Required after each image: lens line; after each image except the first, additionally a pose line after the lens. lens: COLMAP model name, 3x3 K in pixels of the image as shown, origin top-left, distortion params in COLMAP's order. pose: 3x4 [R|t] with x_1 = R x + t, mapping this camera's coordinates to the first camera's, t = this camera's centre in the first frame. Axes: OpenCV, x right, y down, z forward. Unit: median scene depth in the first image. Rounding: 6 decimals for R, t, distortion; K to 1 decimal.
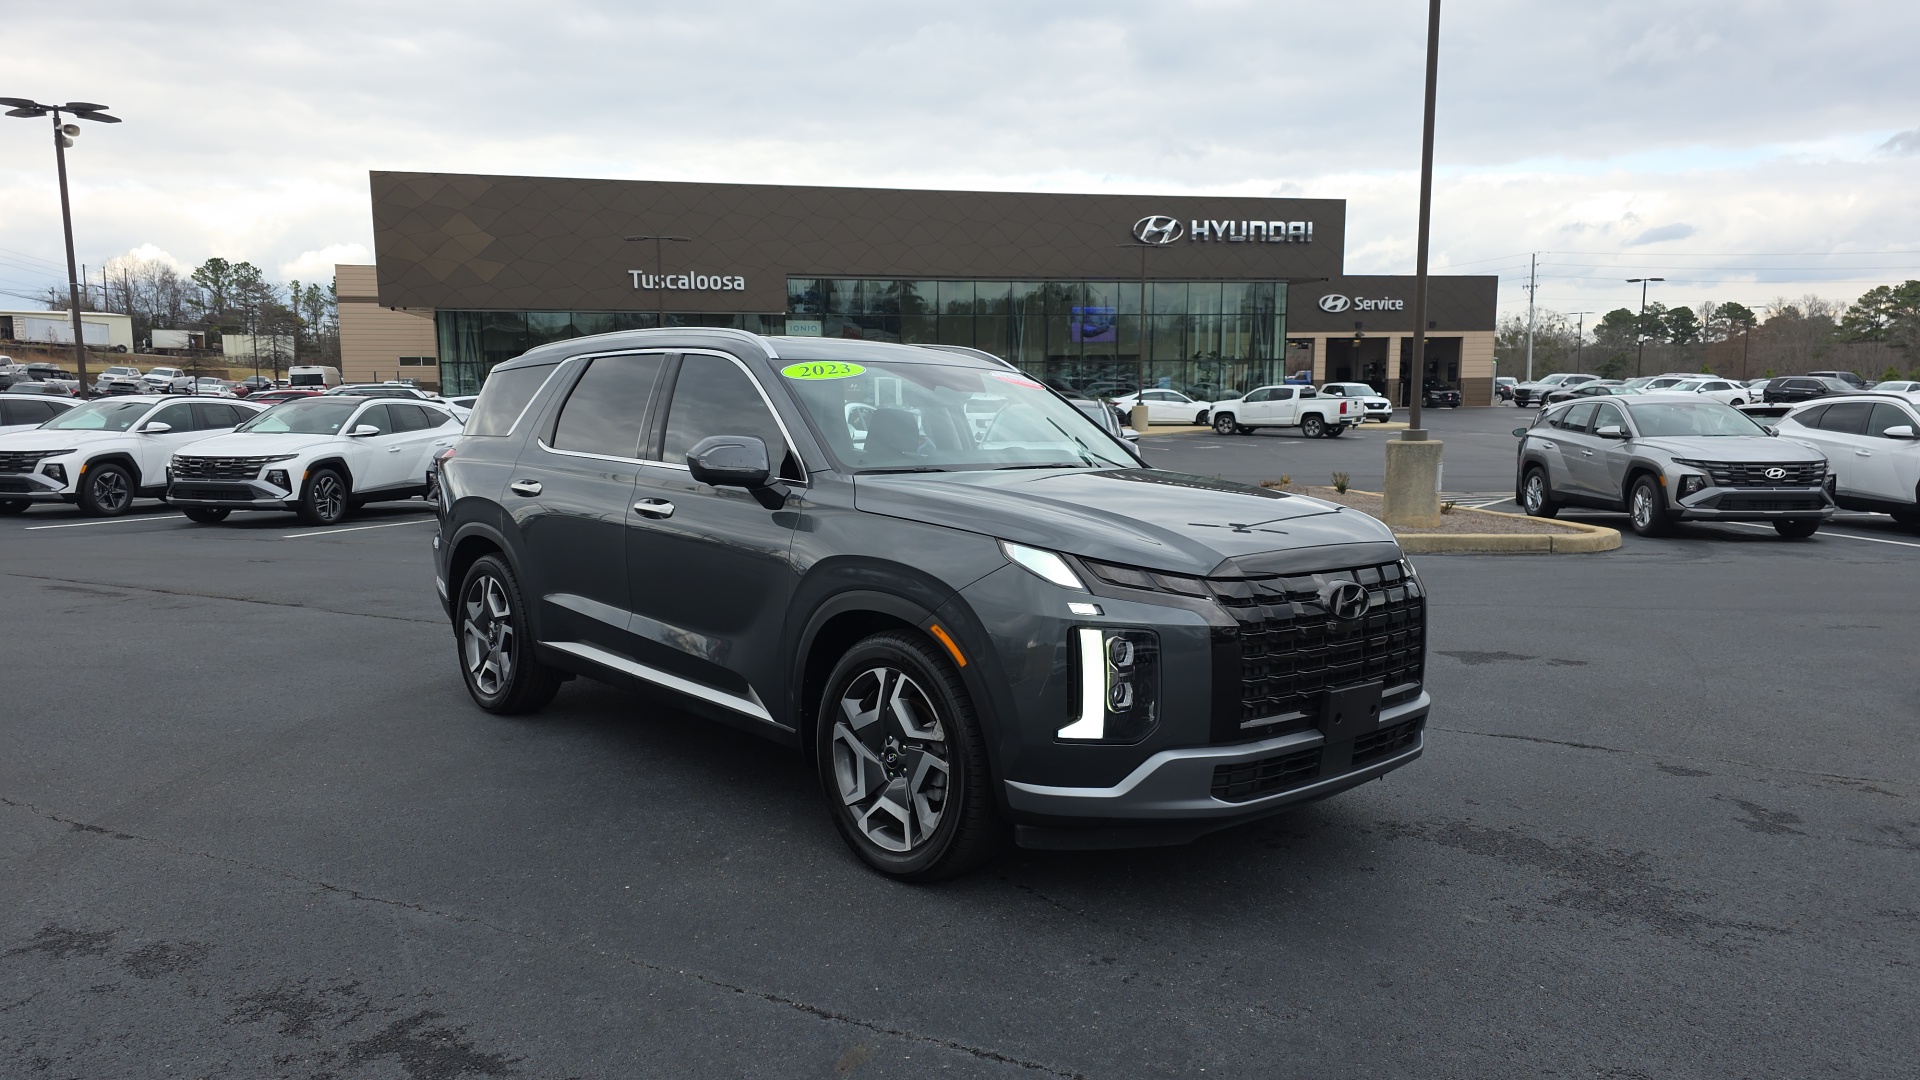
lens RADIAL K [[1285.9, 0, 960.0], [0, 1285.9, 540.0], [0, 0, 1]] dist [0.068571, -0.063631]
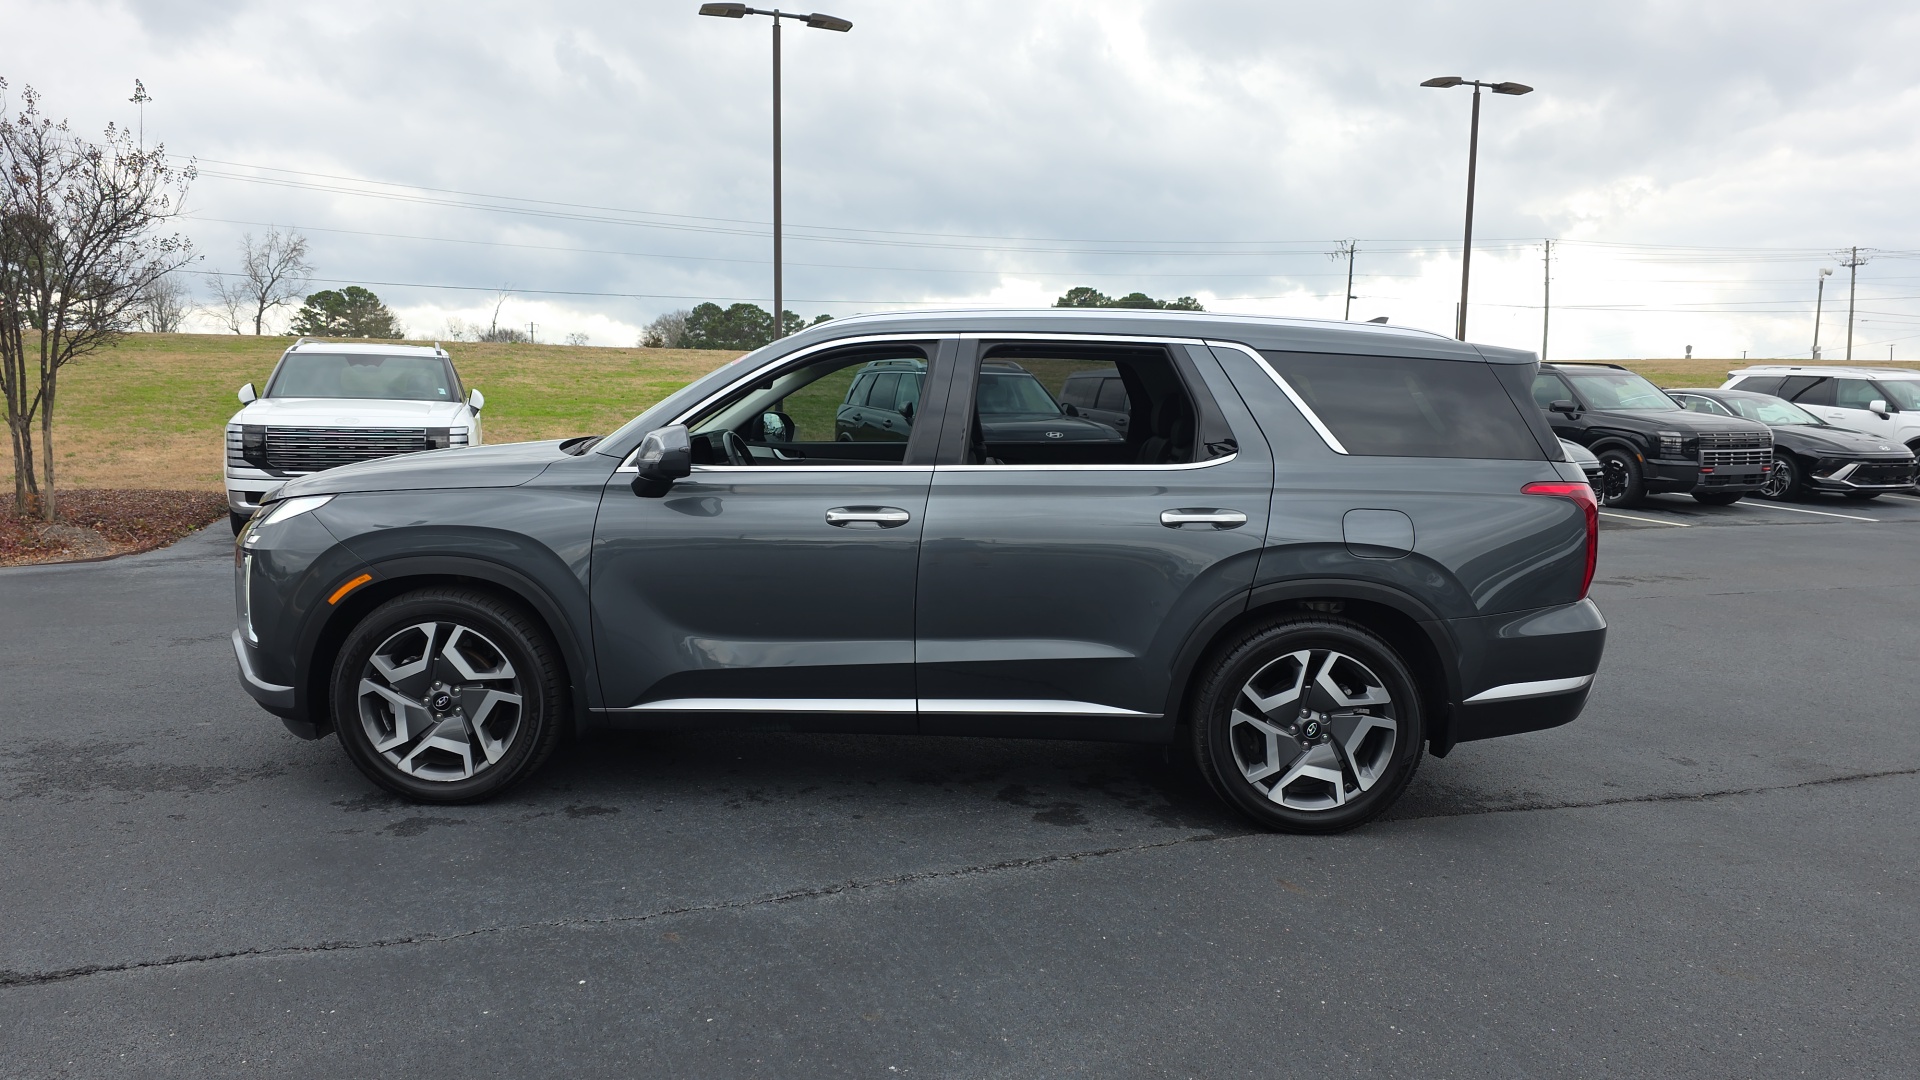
lens RADIAL K [[1278.6, 0, 922.4], [0, 1278.6, 544.3], [0, 0, 1]] dist [0.070483, -0.071059]
pose [[-0.685102, 0.060909, -0.725896, 0.066208], [-0.101098, 0.978904, 0.177555, -0.018456], [0.721397, 0.195030, -0.664492, 0.187567]]
